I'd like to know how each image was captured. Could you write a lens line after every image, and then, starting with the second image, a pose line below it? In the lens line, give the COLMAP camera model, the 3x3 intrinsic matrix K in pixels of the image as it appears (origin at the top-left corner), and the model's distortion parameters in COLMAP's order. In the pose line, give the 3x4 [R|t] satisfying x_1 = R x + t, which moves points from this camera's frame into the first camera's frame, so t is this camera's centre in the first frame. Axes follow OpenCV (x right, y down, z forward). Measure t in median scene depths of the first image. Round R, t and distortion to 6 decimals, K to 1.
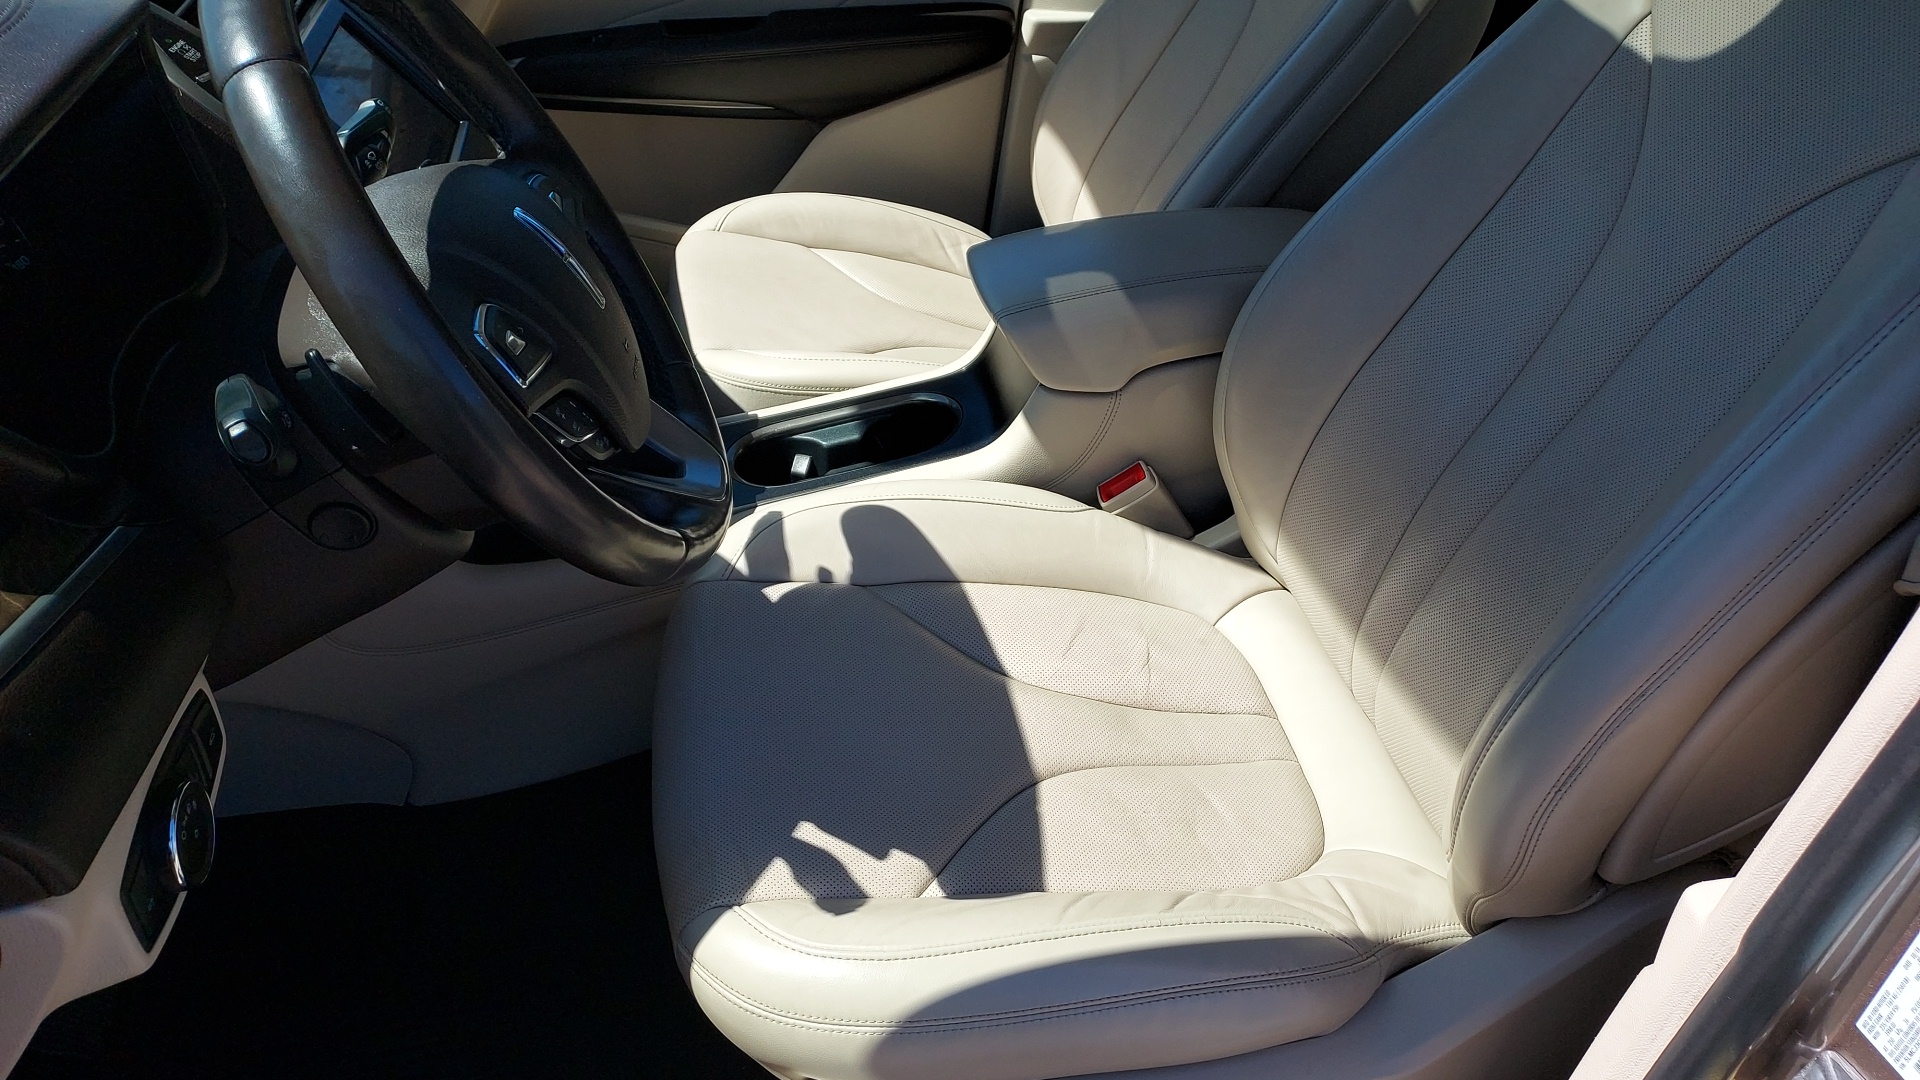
lens RADIAL K [[1388.2, 0, 970.7], [0, 1388.2, 548.2], [0, 0, 1]] dist [0.087899, -0.057737]
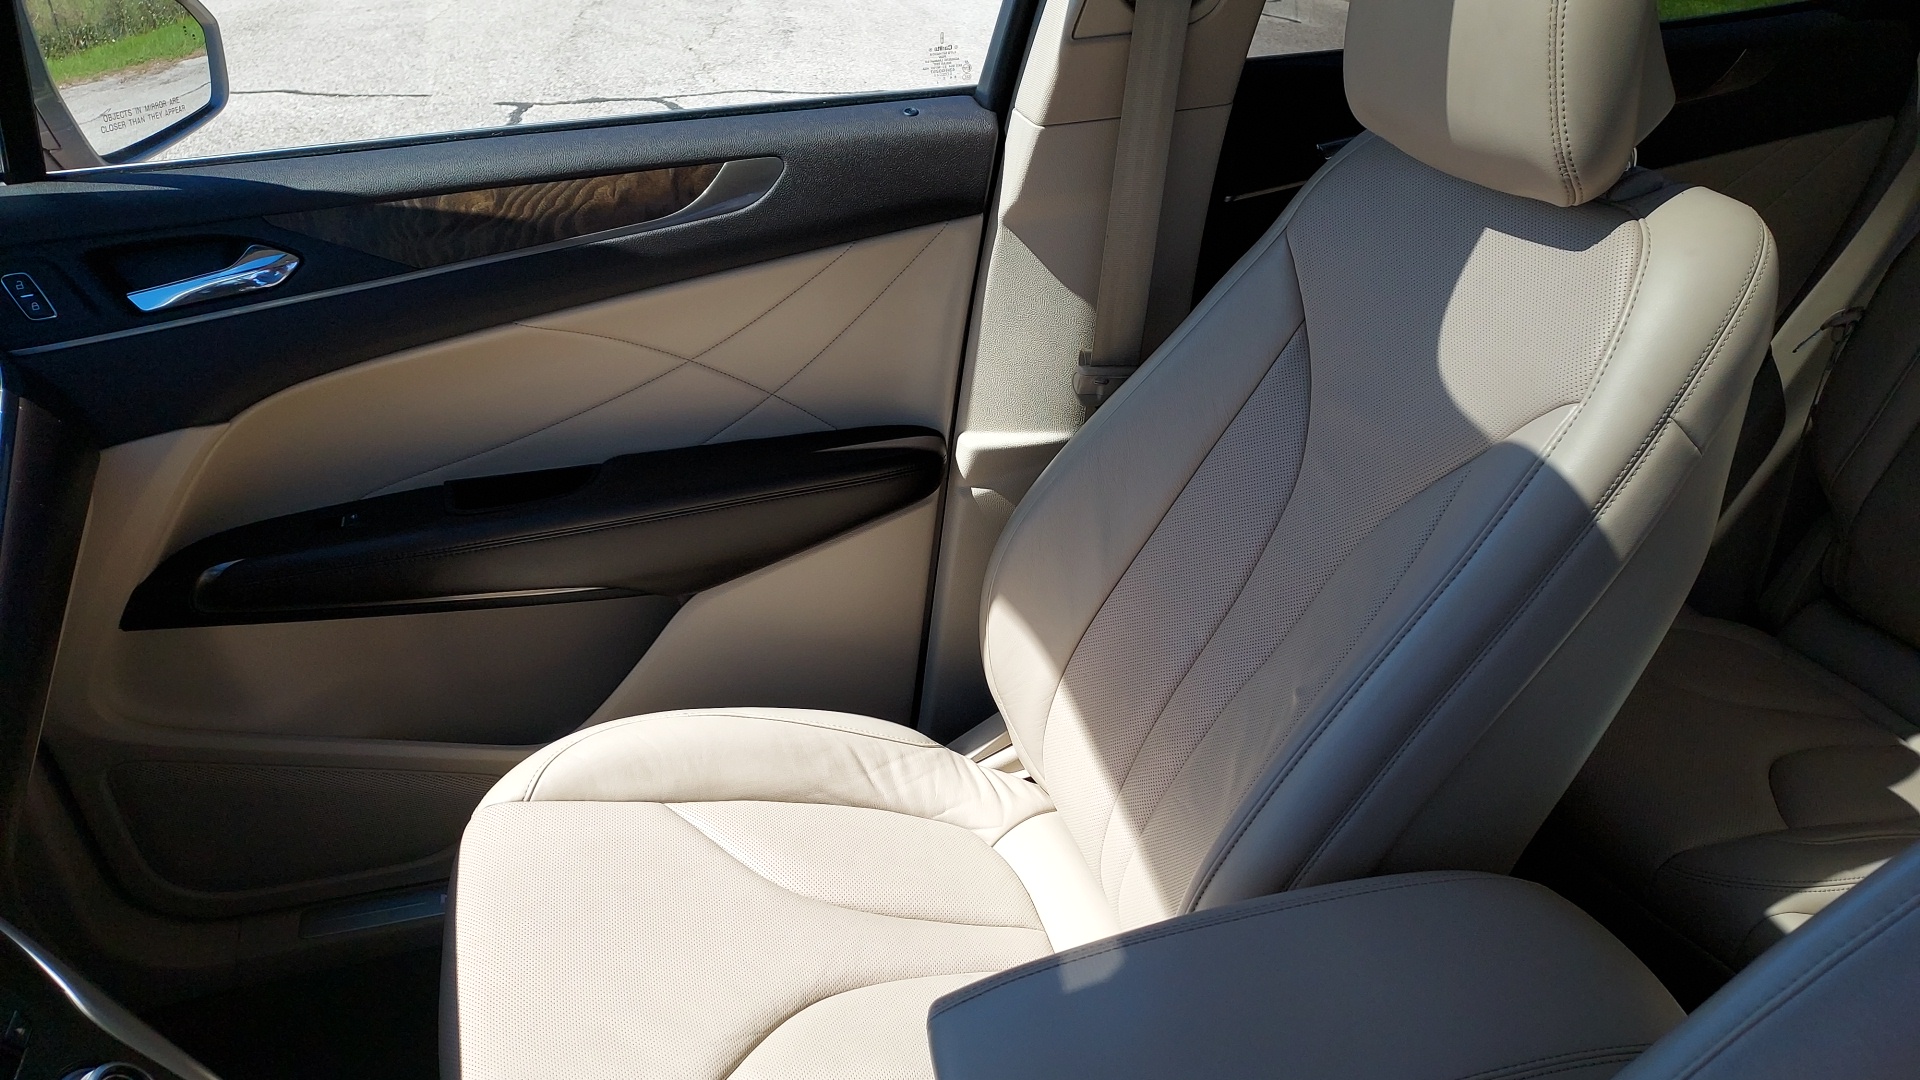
lens RADIAL K [[1382.4, 0, 960.0], [0, 1382.4, 540.0], [0, 0, 1]] dist [0.072069, -0.048863]
pose [[0.996378, -0.050642, 0.068311, -0.014292], [0.059468, 0.989185, -0.134077, -0.248147], [-0.060782, 0.137654, 0.988614, 0.311637]]
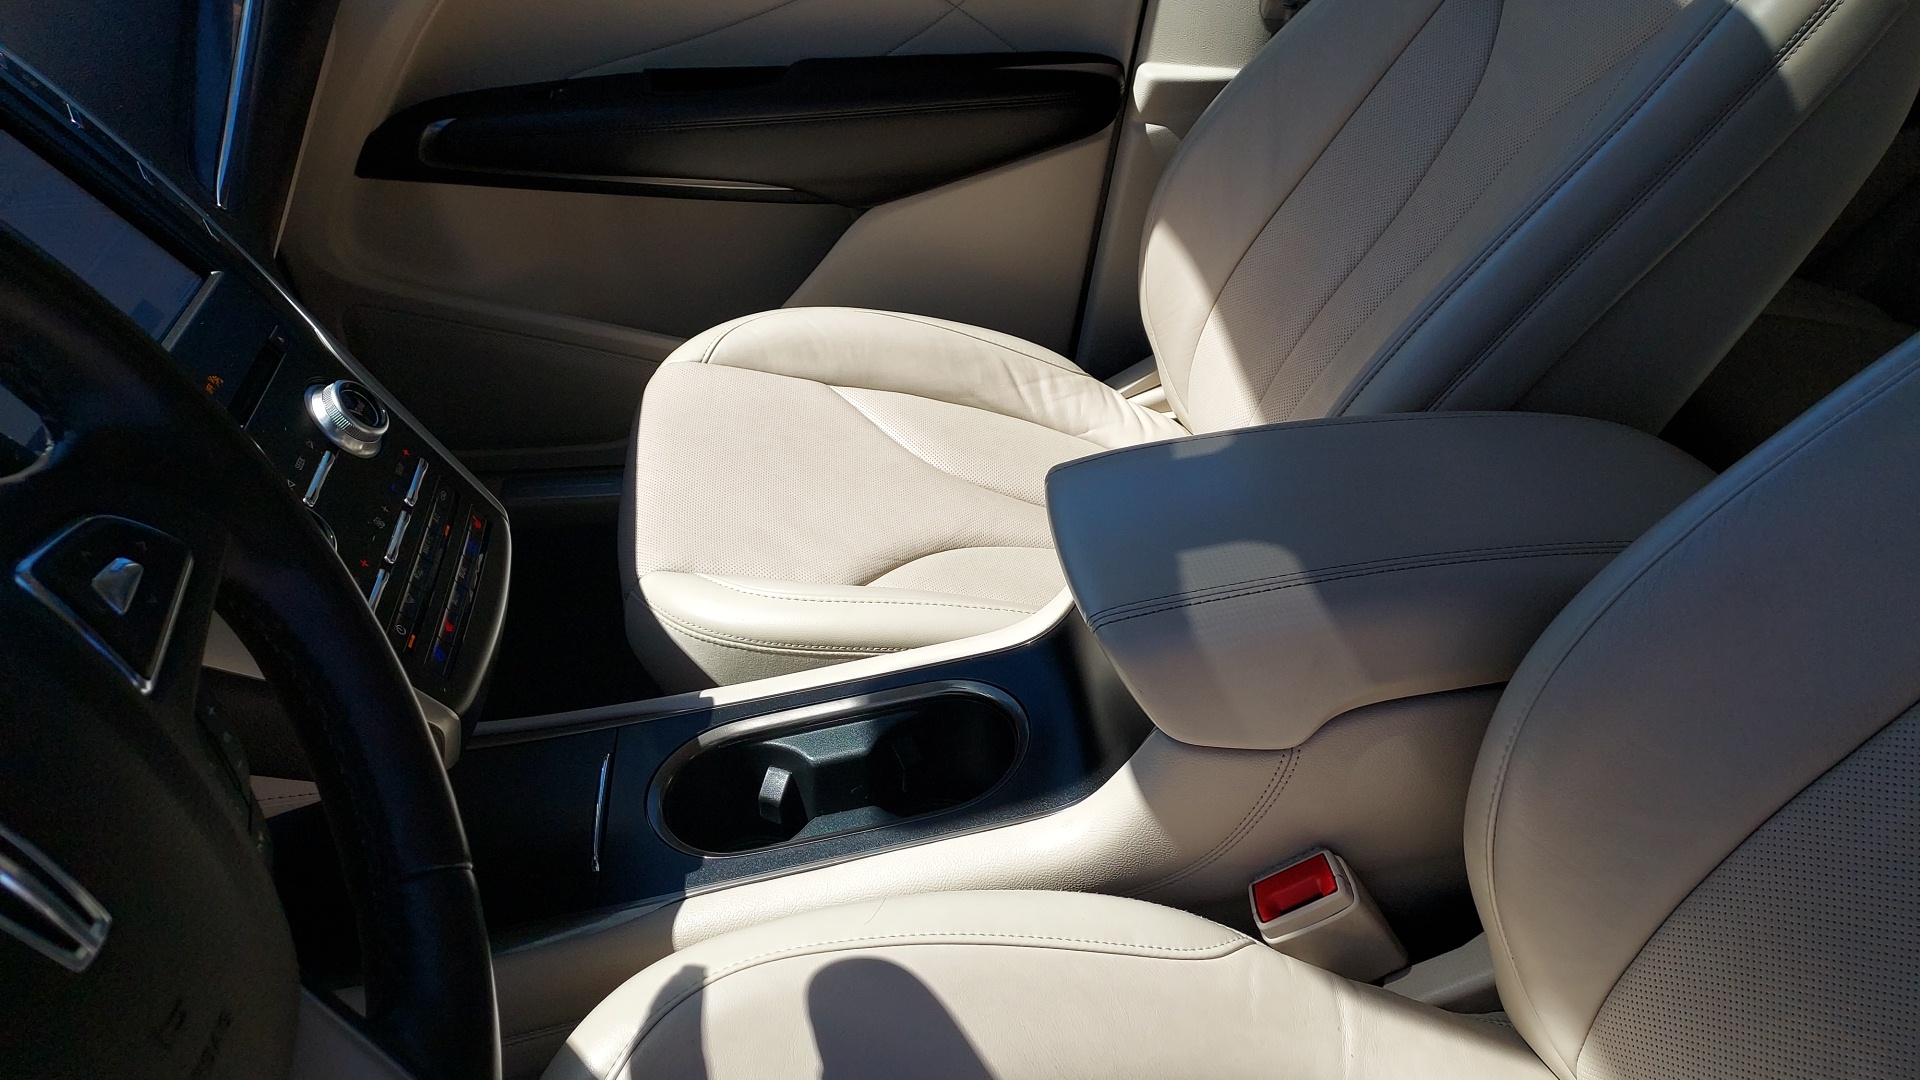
lens RADIAL K [[1388.2, 0, 970.7], [0, 1388.2, 548.2], [0, 0, 1]] dist [0.087899, -0.057737]
pose [[0.998028, 0.037264, -0.050520, -0.002872], [-0.037521, 0.999287, -0.004150, -0.132824], [0.050330, 0.006038, 0.998714, 0.283793]]
